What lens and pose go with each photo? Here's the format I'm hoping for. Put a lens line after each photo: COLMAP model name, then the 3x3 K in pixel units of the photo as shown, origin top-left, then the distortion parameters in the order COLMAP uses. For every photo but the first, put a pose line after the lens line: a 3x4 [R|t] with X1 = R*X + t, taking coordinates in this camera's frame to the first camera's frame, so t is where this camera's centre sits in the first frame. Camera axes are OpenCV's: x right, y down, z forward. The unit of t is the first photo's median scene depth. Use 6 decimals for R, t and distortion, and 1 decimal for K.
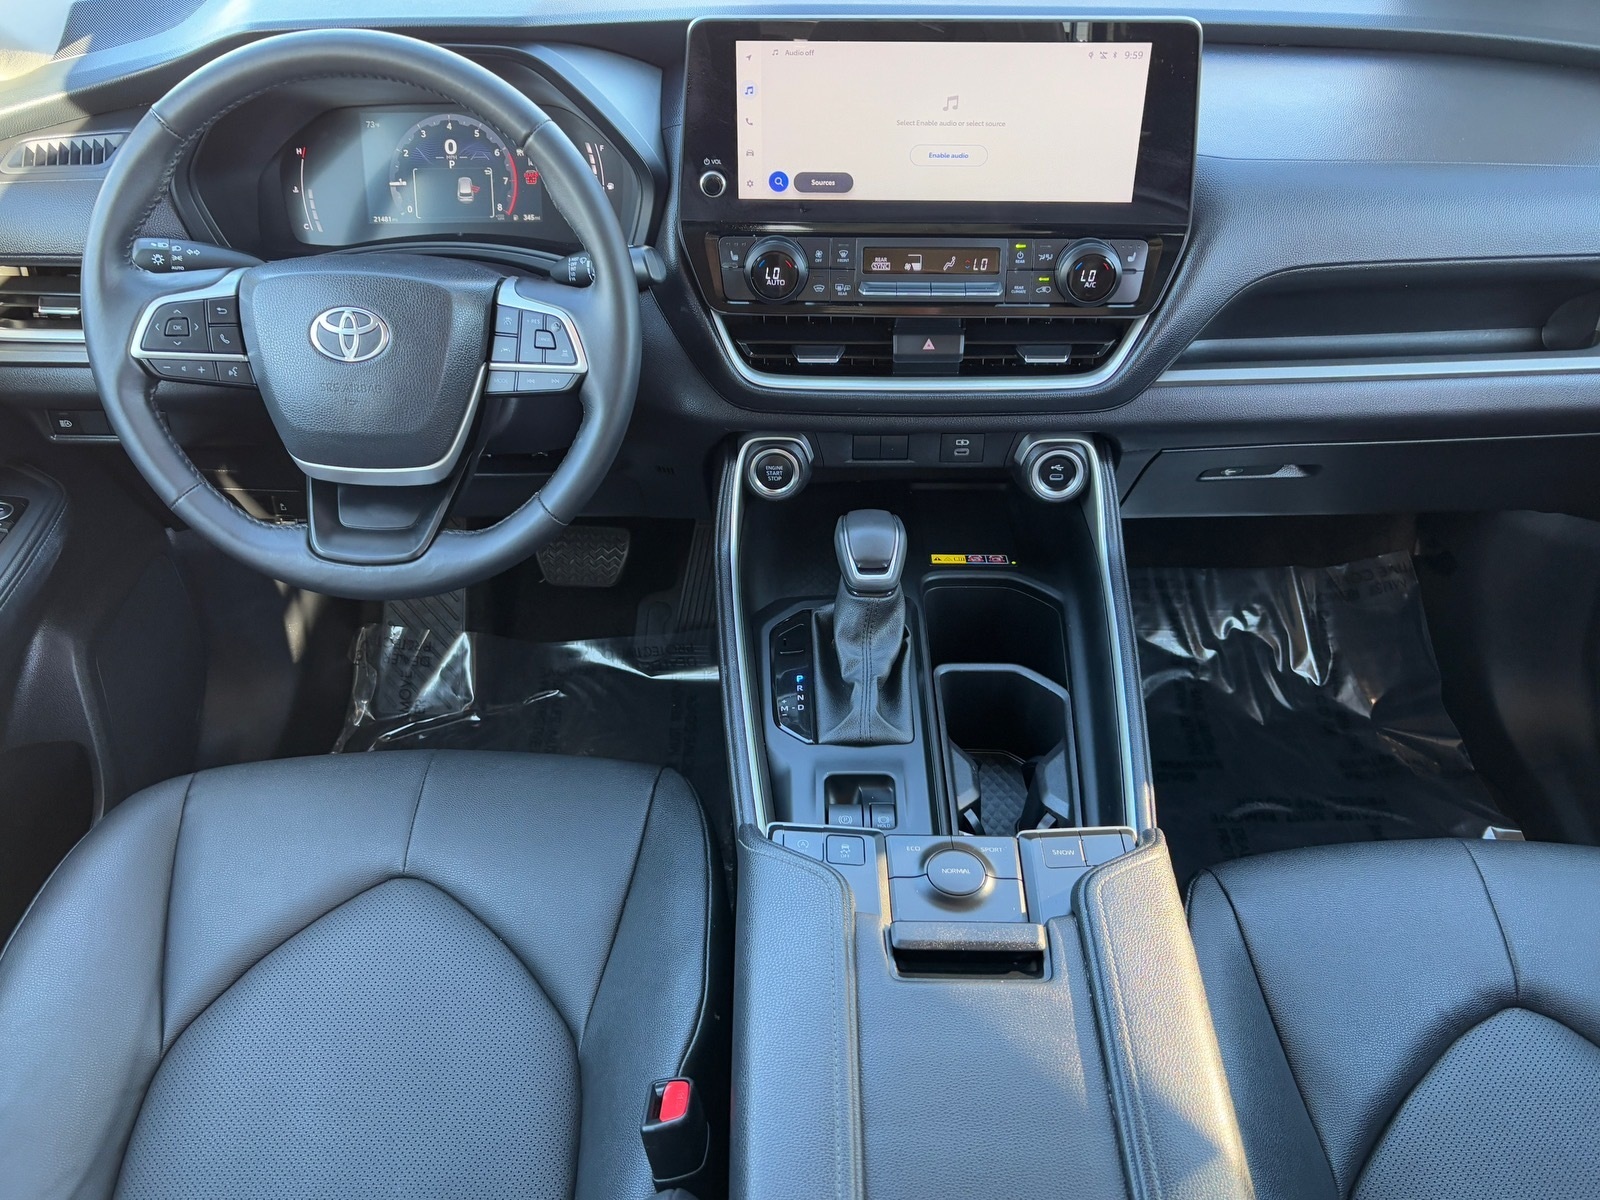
lens RADIAL K [[1343.1, 0, 803.8], [0, 1343.1, 601.1], [0, 0, 1]] dist [0.023626, -0.025195]
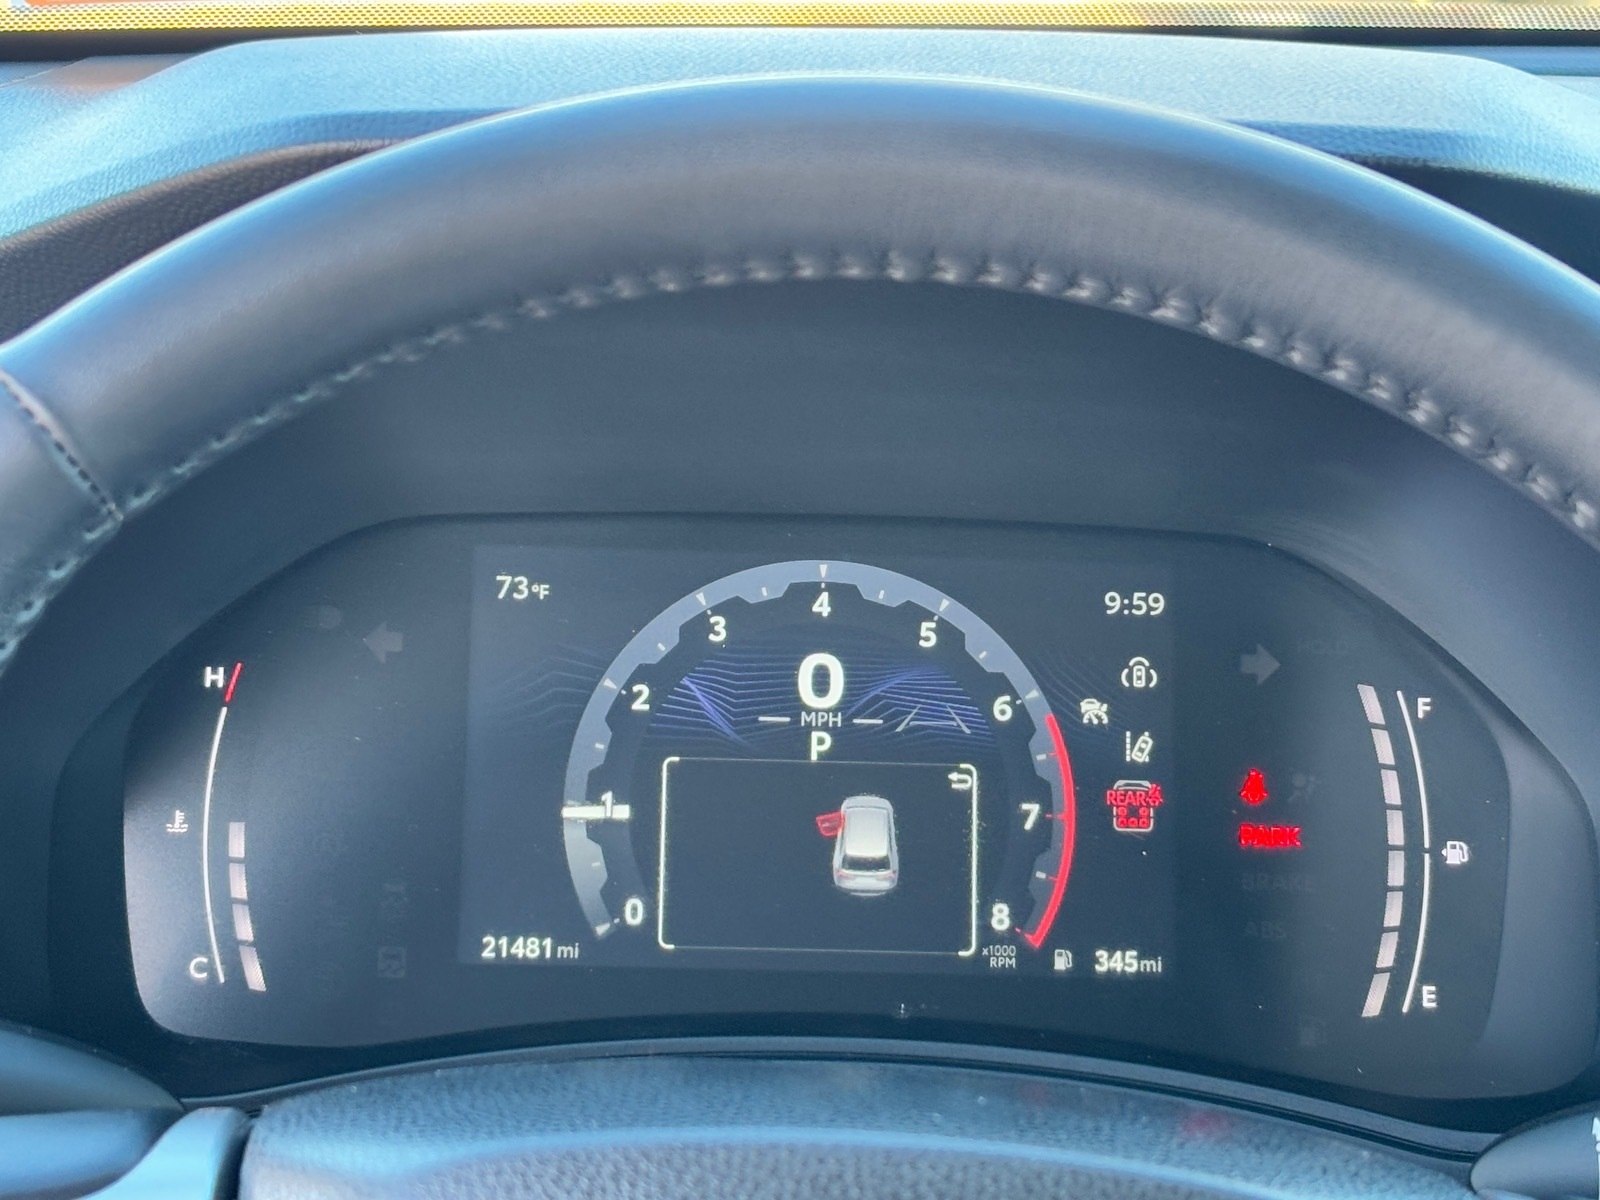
lens RADIAL K [[3462.5, 0, 761.9], [0, 3462.5, 542.3], [0, 0, 1]] dist [0.157370, 0.000000]
pose [[0.998185, 0.038600, 0.046219, -0.335159], [-0.015444, 0.905961, -0.423079, -0.094240], [-0.058203, 0.421598, 0.904913, 0.442488]]
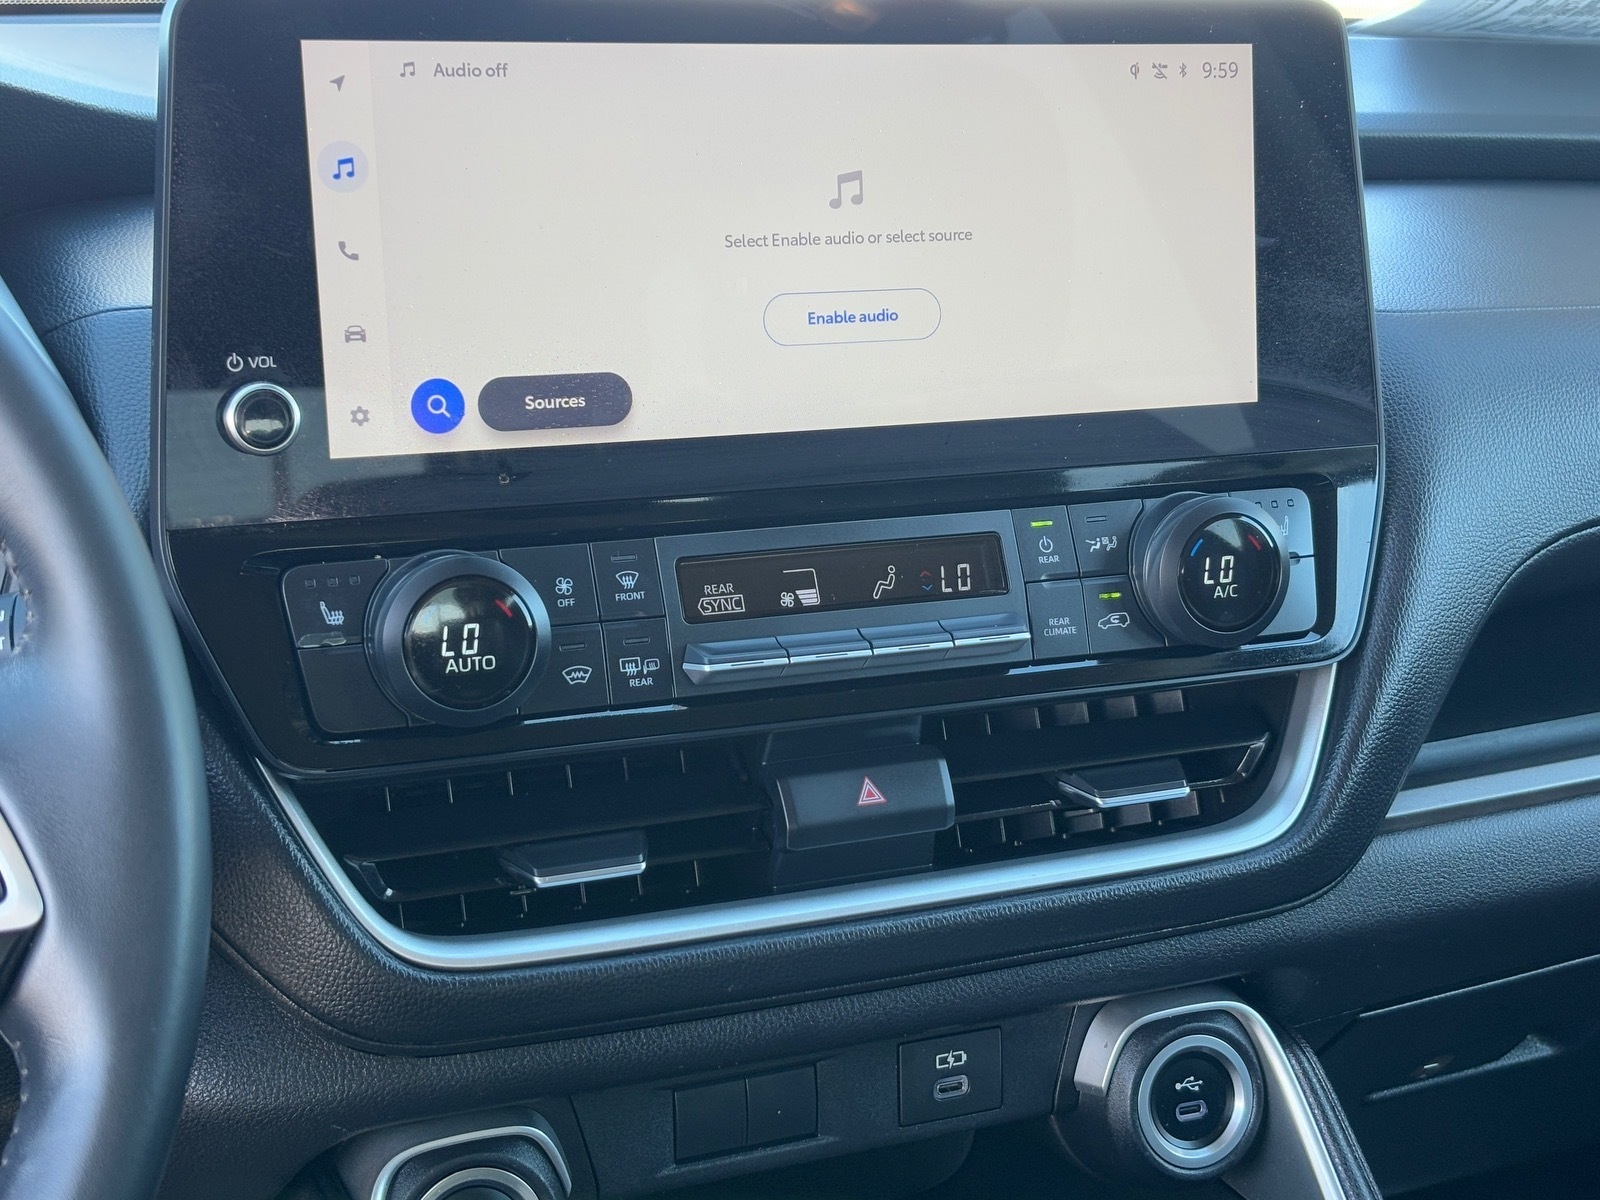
lens RADIAL K [[2463.2, 0, 823.3], [0, 2463.2, 600.4], [0, 0, 1]] dist [0.172850, 0.000000]
pose [[0.905577, -0.088392, 0.414870, -0.203921], [0.248611, 0.903054, -0.350264, -0.001317], [-0.343690, 0.420333, 0.839761, 0.410967]]
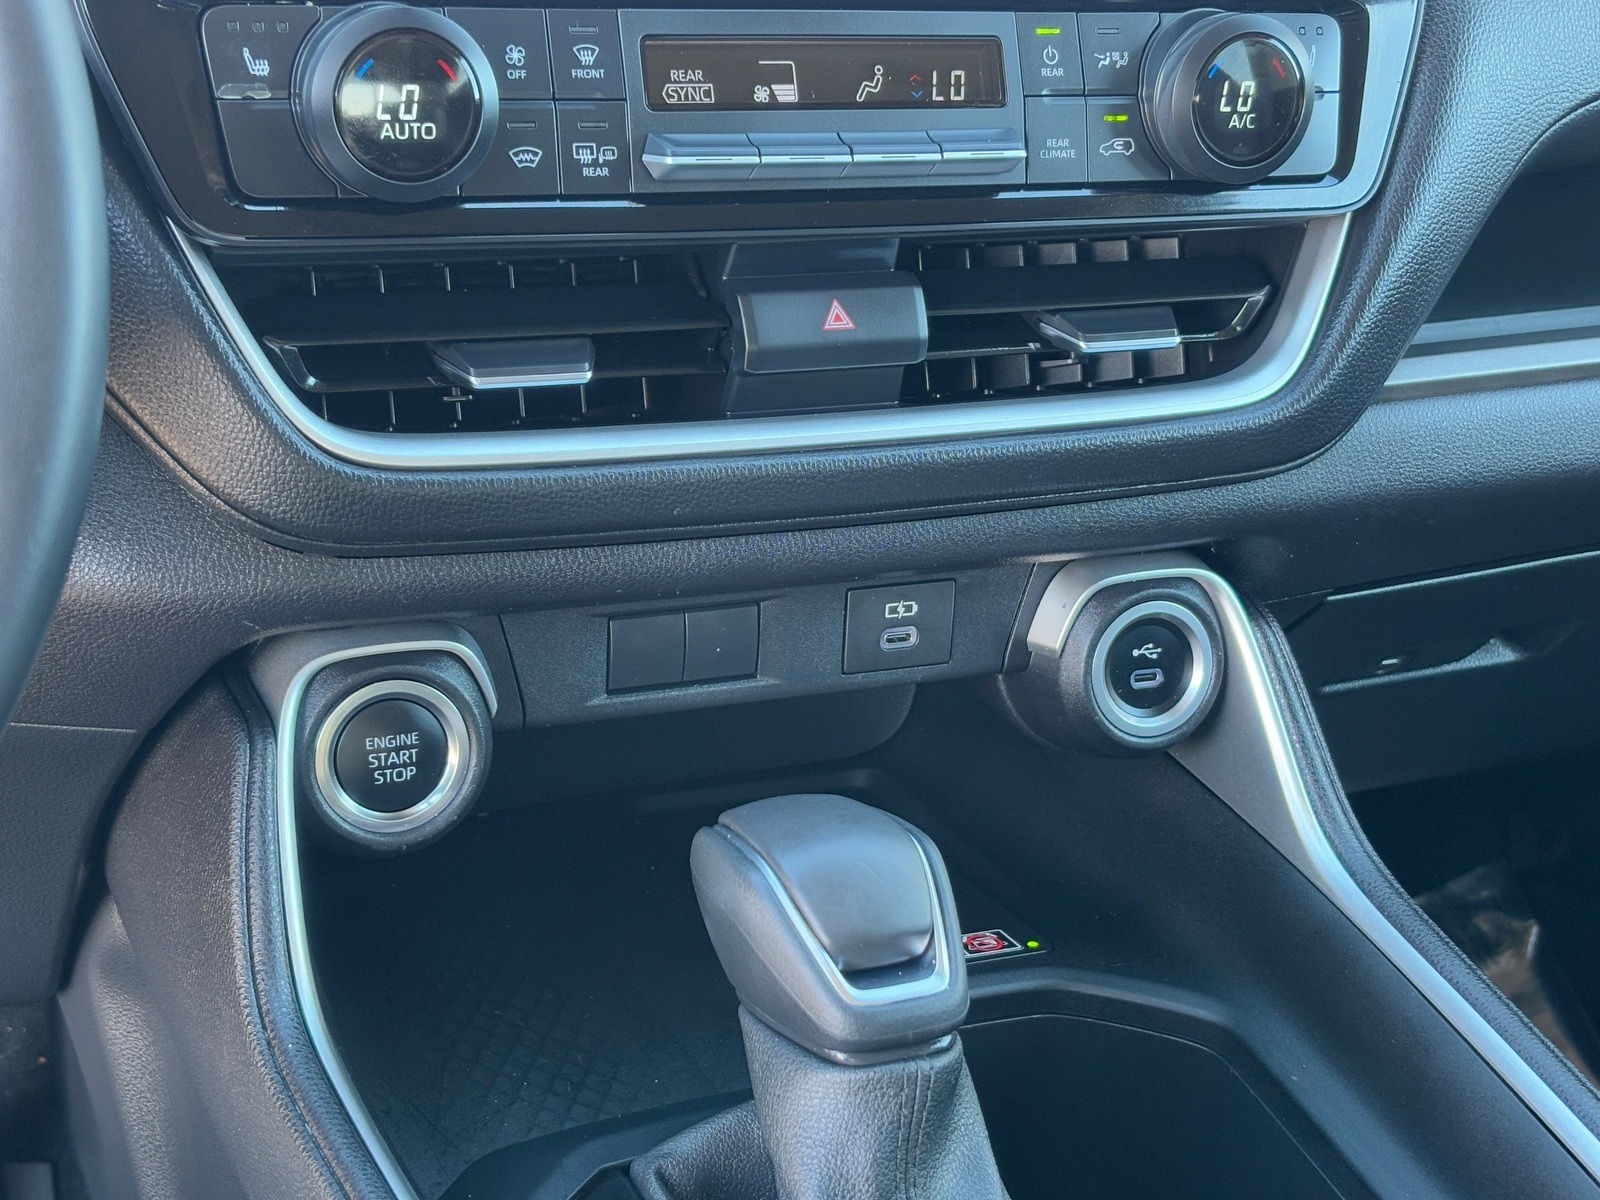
lens RADIAL K [[2463.2, 0, 778.9], [0, 2463.2, 579.7], [0, 0, 1]] dist [0.172850, 0.000000]
pose [[0.907460, -0.089590, 0.410475, -0.191271], [0.191046, 0.958140, -0.213234, 0.006775], [-0.374189, 0.271921, 0.886590, 0.469995]]
